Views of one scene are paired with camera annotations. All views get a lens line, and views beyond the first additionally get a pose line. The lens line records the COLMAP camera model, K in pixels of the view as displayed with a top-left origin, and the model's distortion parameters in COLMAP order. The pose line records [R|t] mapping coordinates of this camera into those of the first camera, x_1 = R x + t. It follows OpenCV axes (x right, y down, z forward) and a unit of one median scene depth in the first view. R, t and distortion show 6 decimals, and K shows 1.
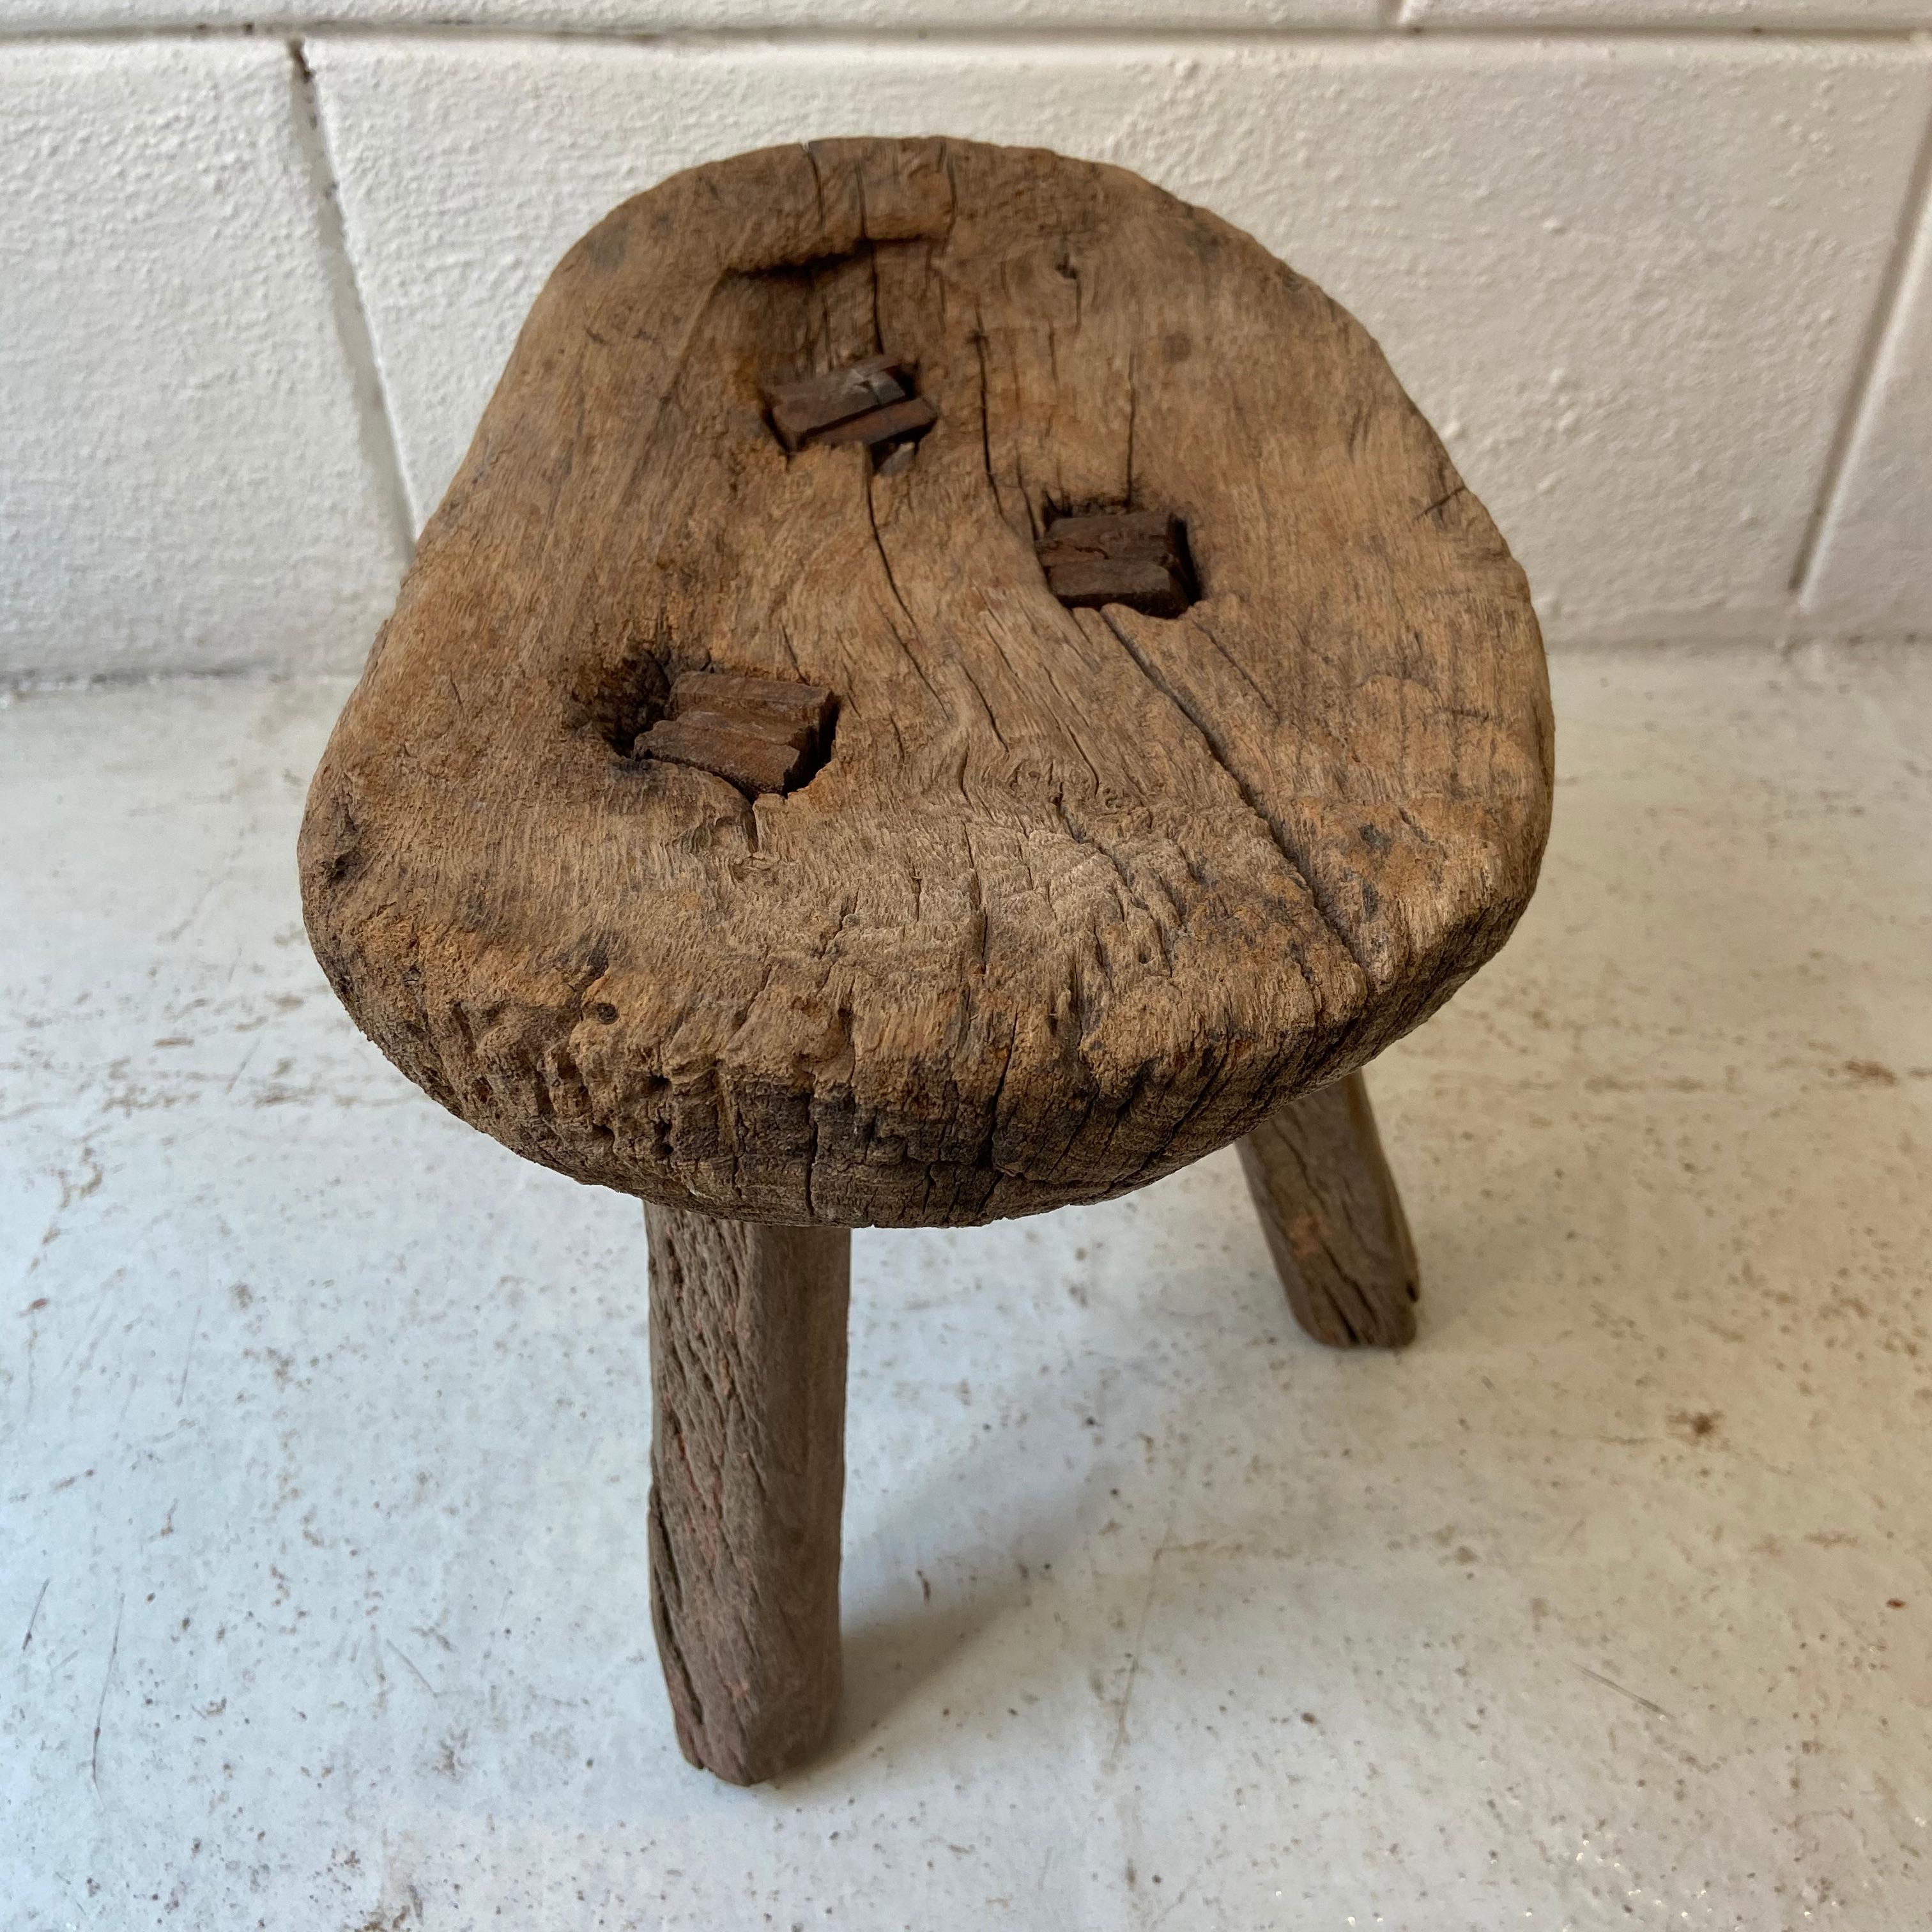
lens RADIAL K [[1975.2, 0, 967.1], [0, 1975.2, 959.4], [0, 0, 1]] dist [0.140792, -0.205983]
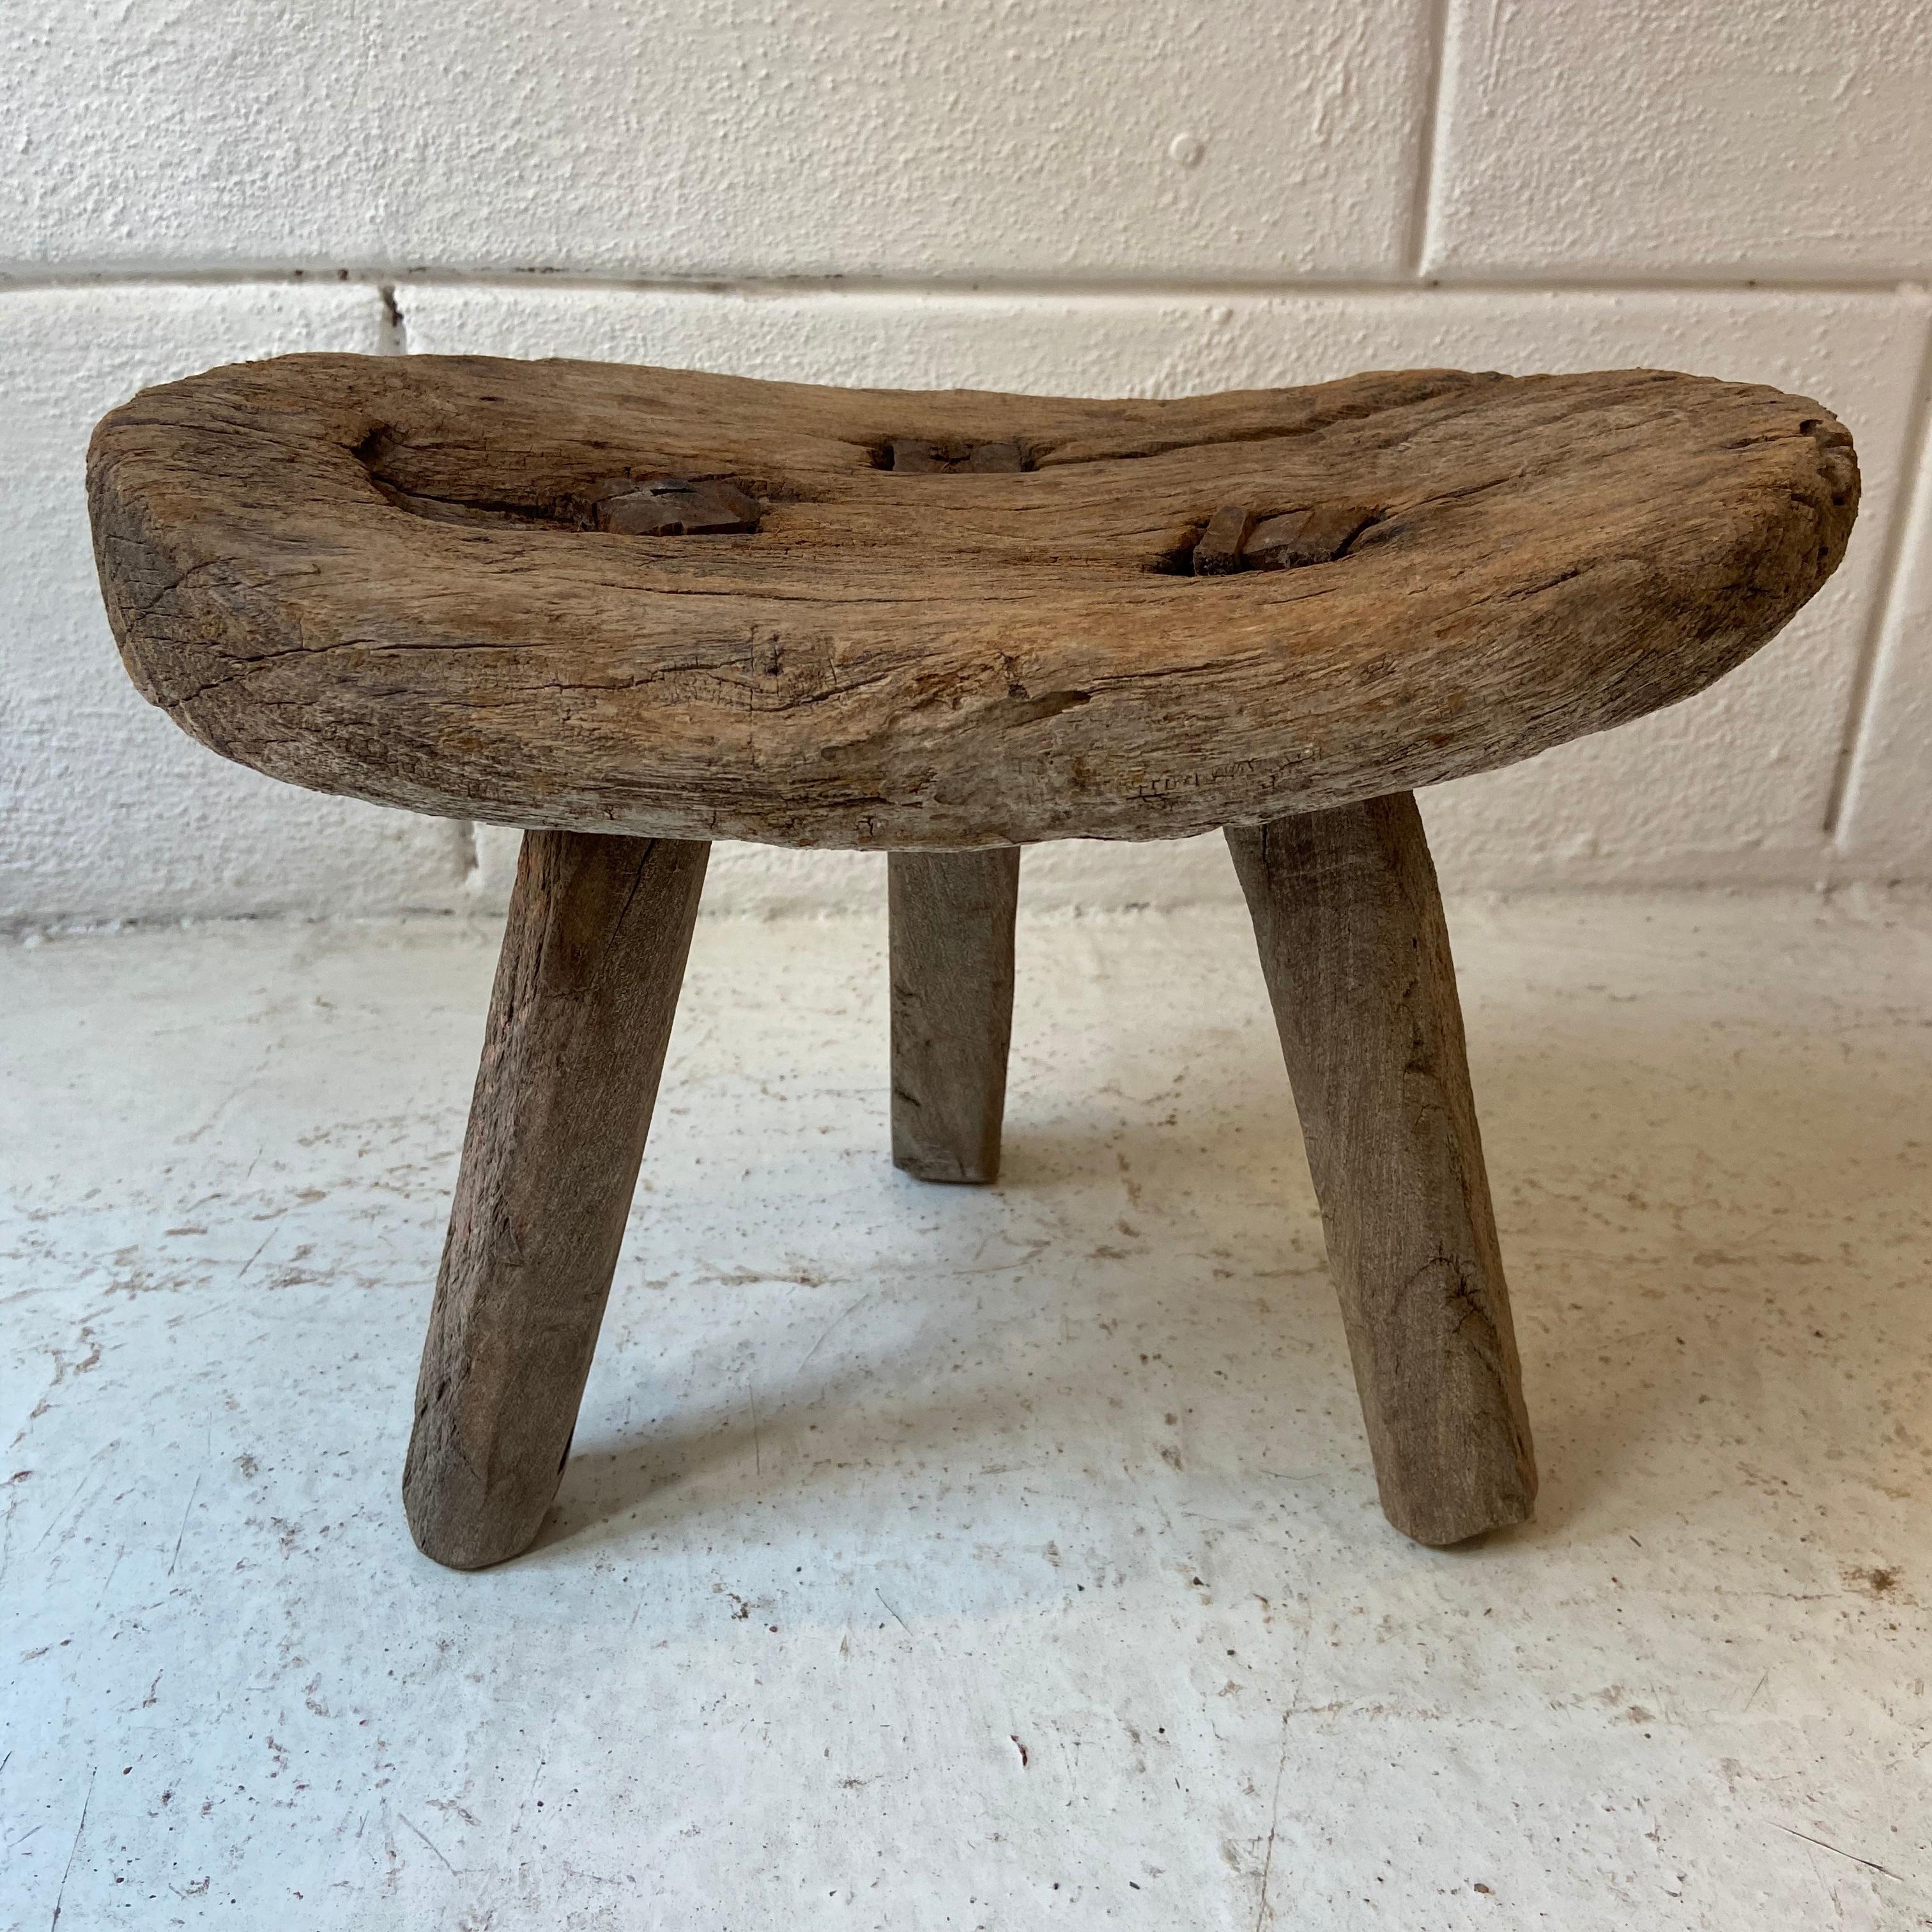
lens RADIAL K [[1964.1, 0, 966.0], [0, 1964.1, 966.0], [0, 0, 1]] dist [0.142328, -0.204558]
pose [[0.999895, -0.004310, 0.013870, -0.046291], [0.007554, 0.969963, -0.243136, 0.160349], [-0.012406, 0.243215, 0.969893, 0.064053]]
